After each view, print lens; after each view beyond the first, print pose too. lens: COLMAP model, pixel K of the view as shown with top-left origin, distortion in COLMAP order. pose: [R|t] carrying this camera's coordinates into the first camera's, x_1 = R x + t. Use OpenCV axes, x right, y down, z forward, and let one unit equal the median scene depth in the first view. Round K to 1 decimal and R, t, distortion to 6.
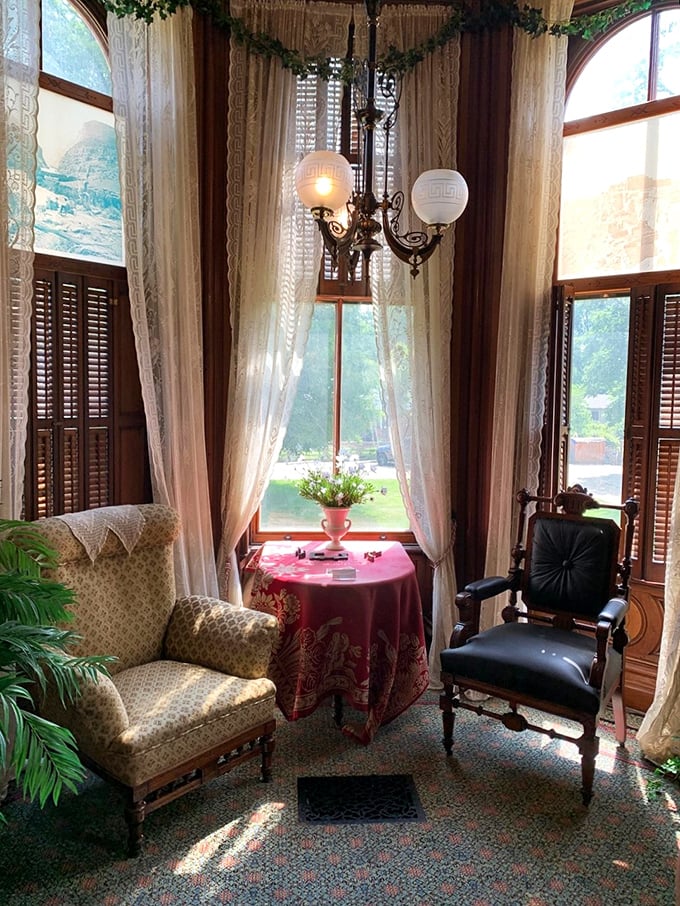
lens RADIAL K [[360.0, 0, 340.0], [0, 360.0, 453.0], [0, 0, 1]] dist [-0.002771, -0.000138]
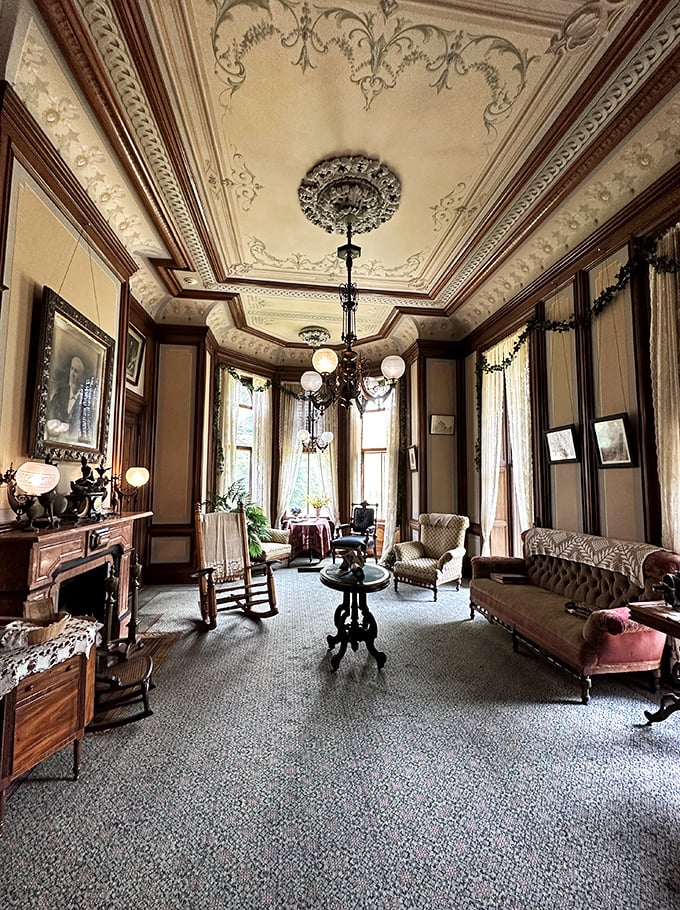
lens RADIAL K [[361.6, 0, 340.0], [0, 361.6, 455.0], [0, 0, 1]] dist [-0.002771, -0.000138]
pose [[0.999326, -0.006771, 0.036076, 0.215807], [0.010709, 0.993862, -0.110112, 0.020720], [-0.035109, 0.110424, 0.993264, -3.055032]]
